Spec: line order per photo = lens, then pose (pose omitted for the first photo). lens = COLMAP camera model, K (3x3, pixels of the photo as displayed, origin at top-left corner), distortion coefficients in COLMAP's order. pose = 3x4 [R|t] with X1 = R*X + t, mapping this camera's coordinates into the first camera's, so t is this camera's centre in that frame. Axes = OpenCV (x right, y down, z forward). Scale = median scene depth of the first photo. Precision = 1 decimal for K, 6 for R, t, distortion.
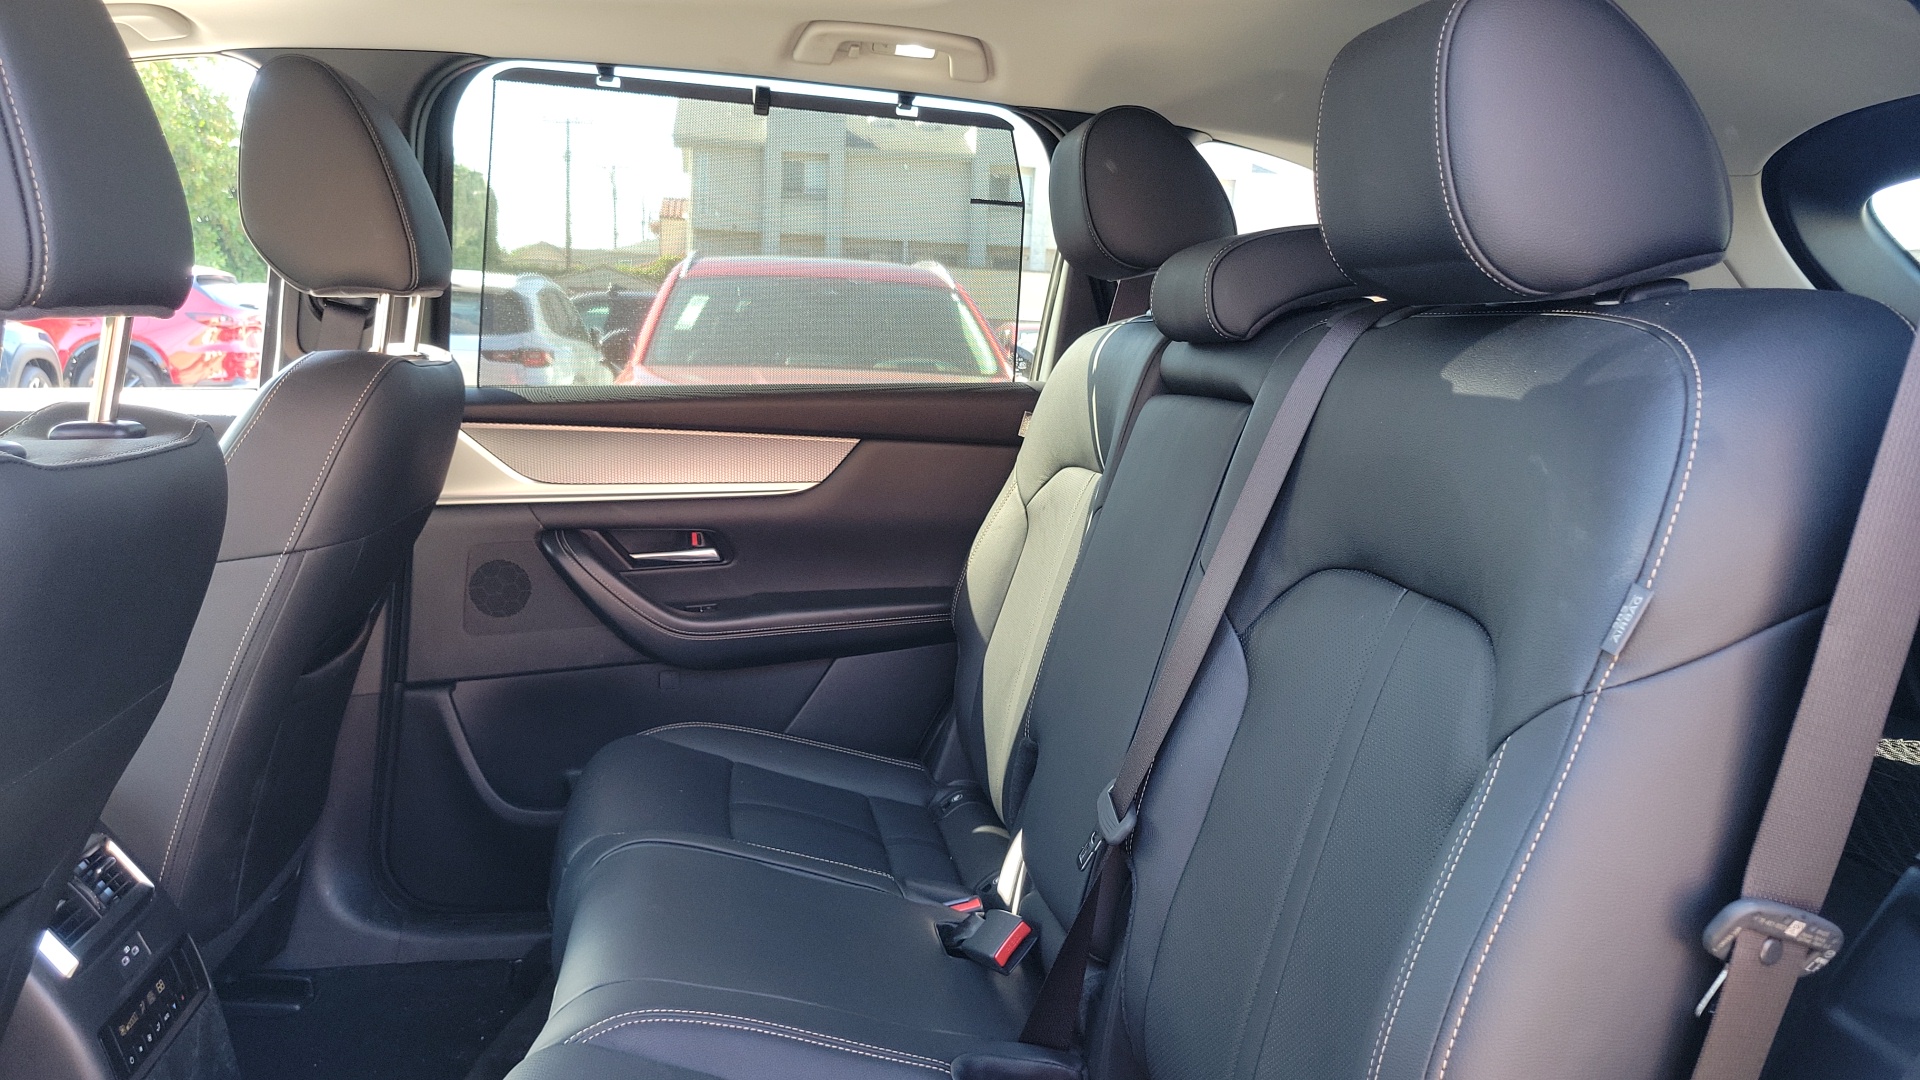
lens RADIAL K [[1436.9, 0, 962.9], [0, 1436.9, 533.1], [0, 0, 1]] dist [0.065827, -0.055401]
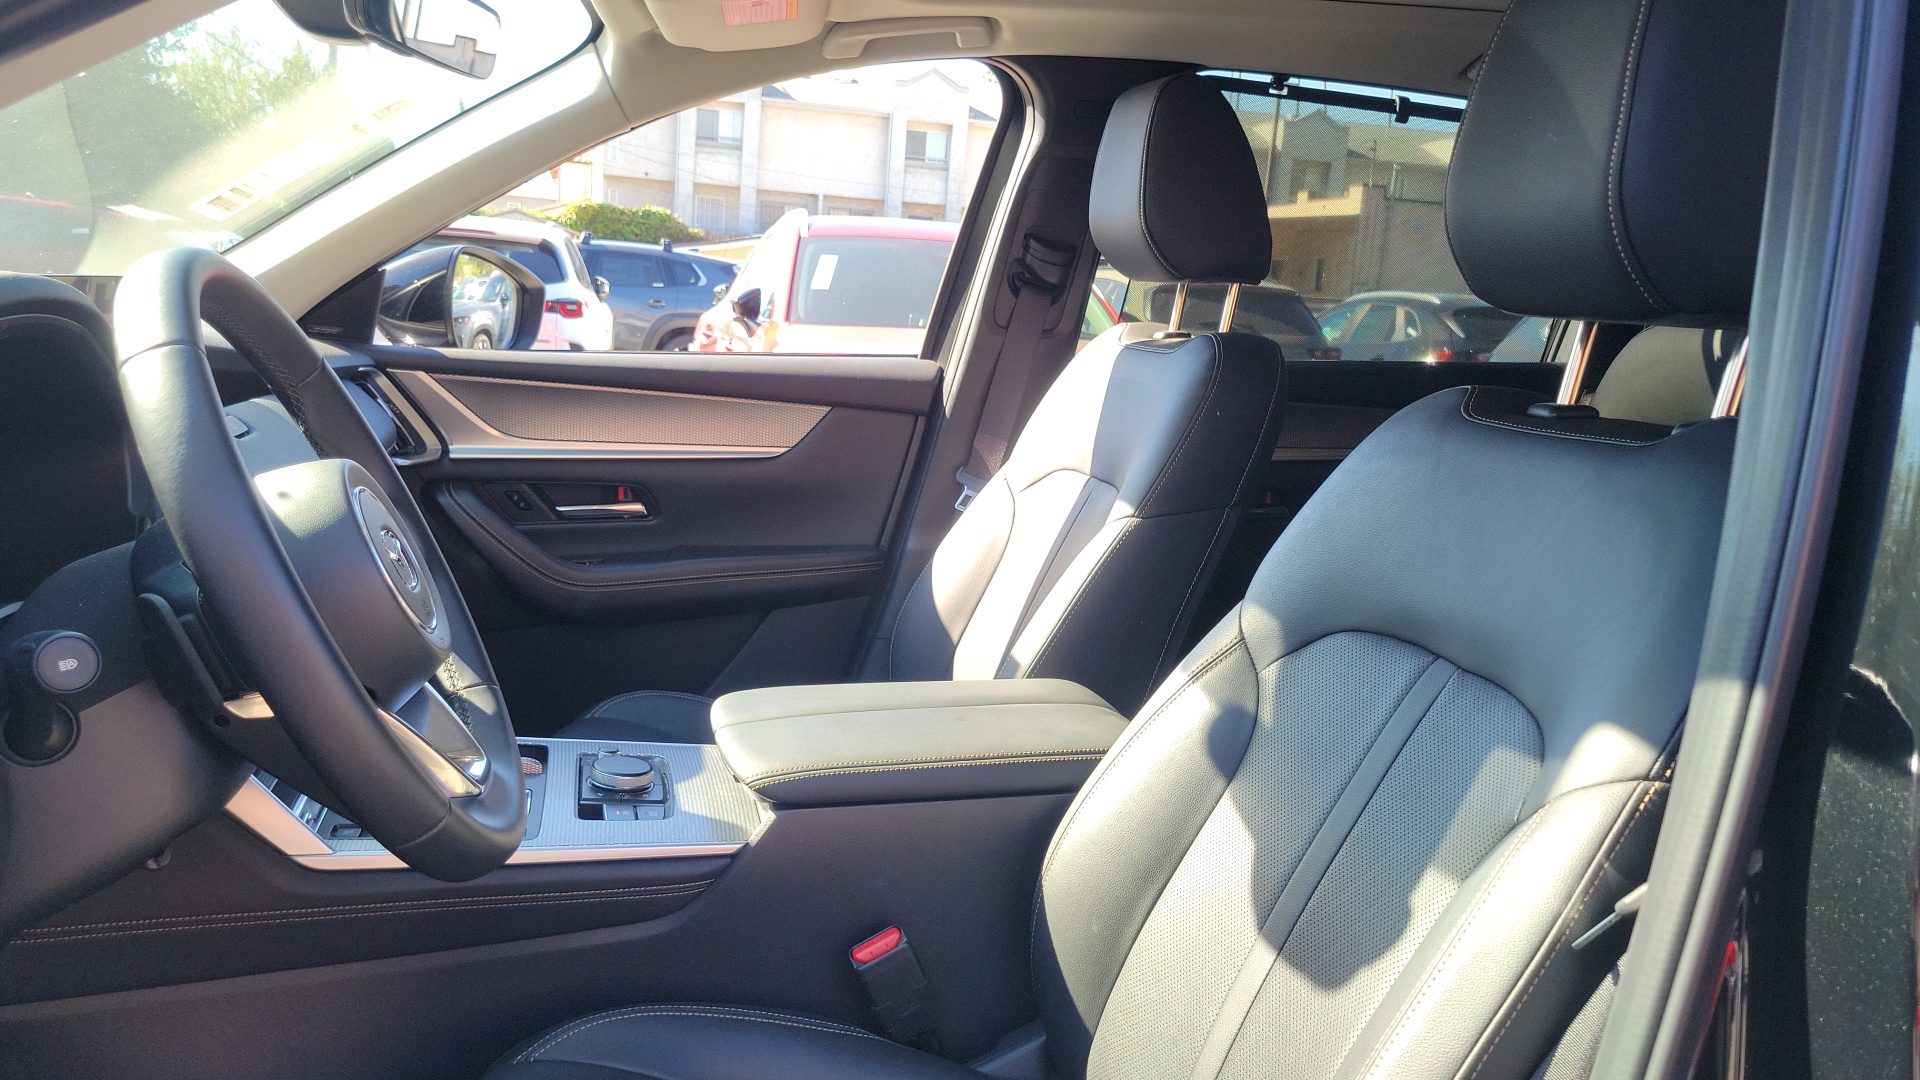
lens RADIAL K [[1449.4, 0, 967.2], [0, 1449.4, 538.1], [0, 0, 1]] dist [0.013622, -0.004931]
pose [[0.996234, 0.014080, 0.085557, -0.168158], [-0.016741, 0.999396, 0.030466, 0.001196], [-0.085077, -0.031784, 0.995867, -0.030961]]
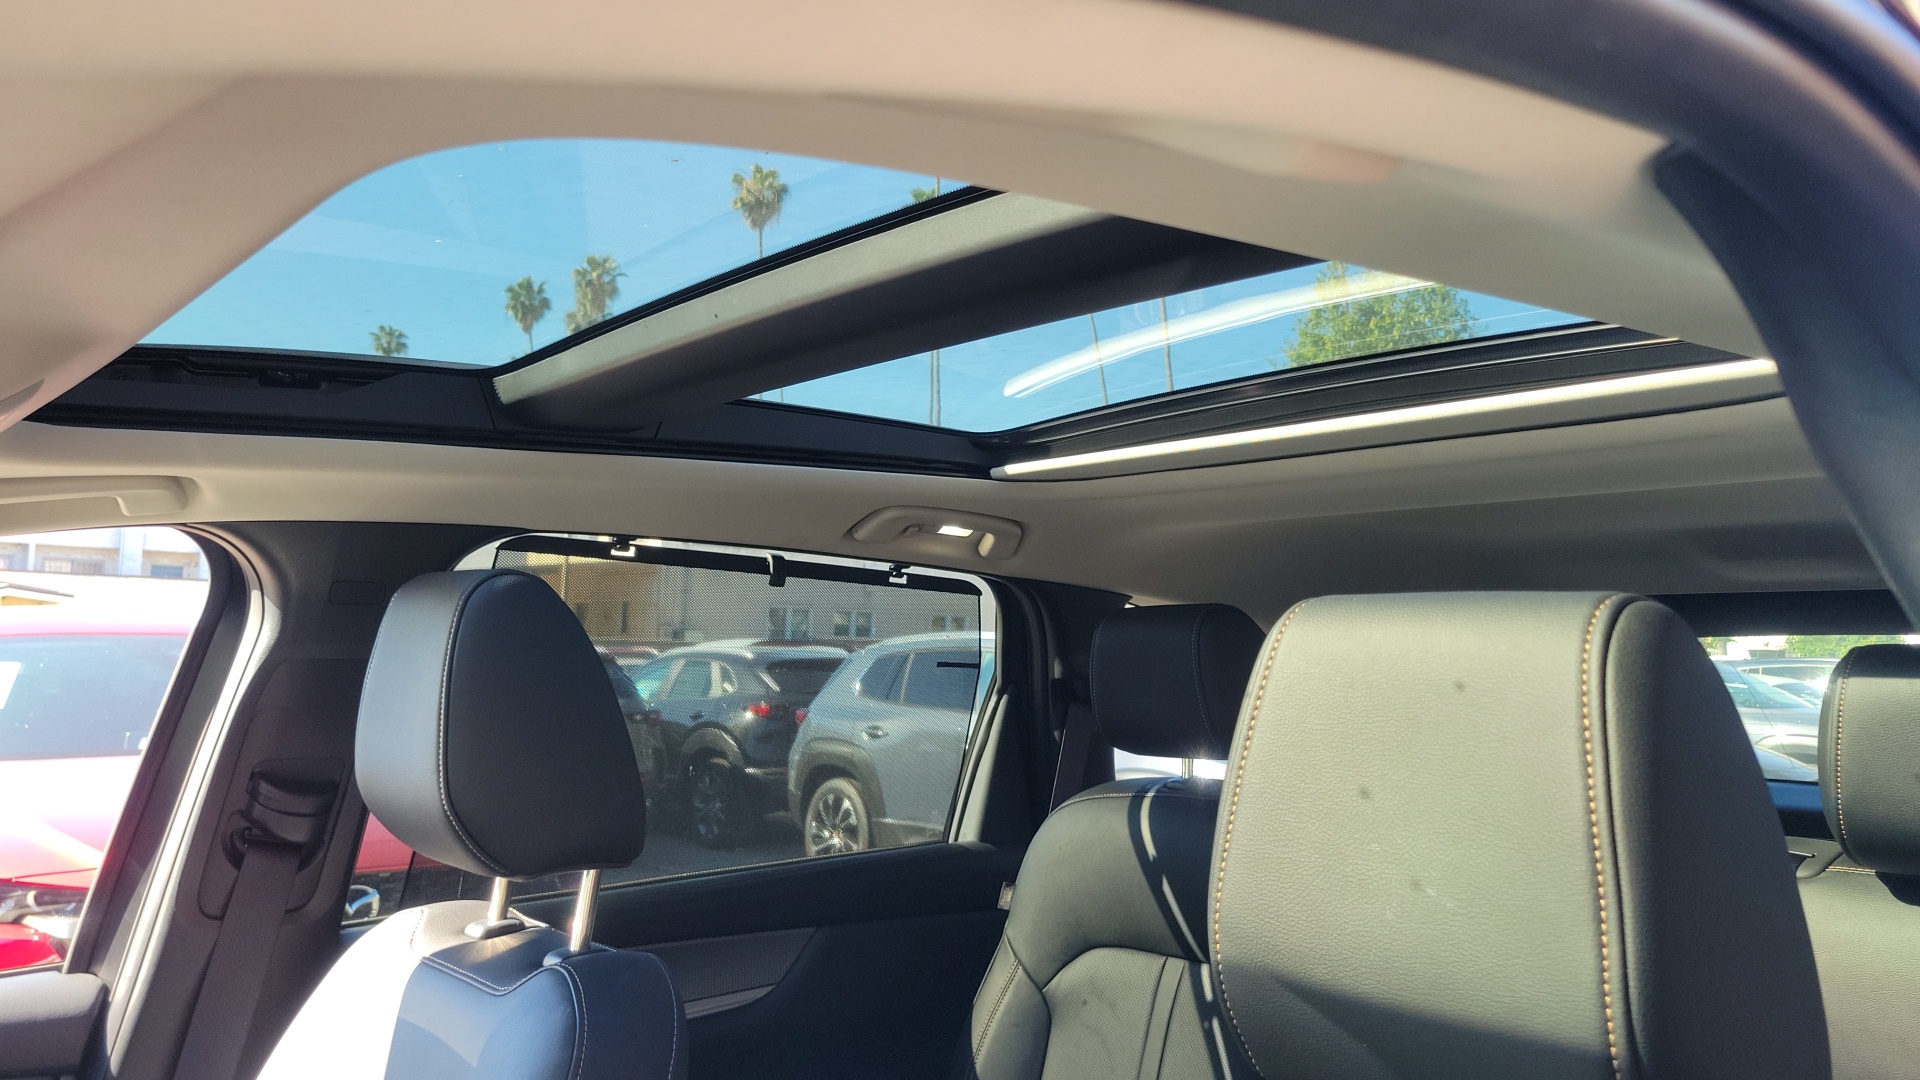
lens RADIAL K [[1436.9, 0, 962.9], [0, 1436.9, 533.1], [0, 0, 1]] dist [0.065827, -0.055401]
pose [[0.853627, 0.024664, 0.520301, -0.151619], [0.084144, 0.979230, -0.184468, -0.042982], [-0.514044, 0.201247, 0.833821, 0.052748]]
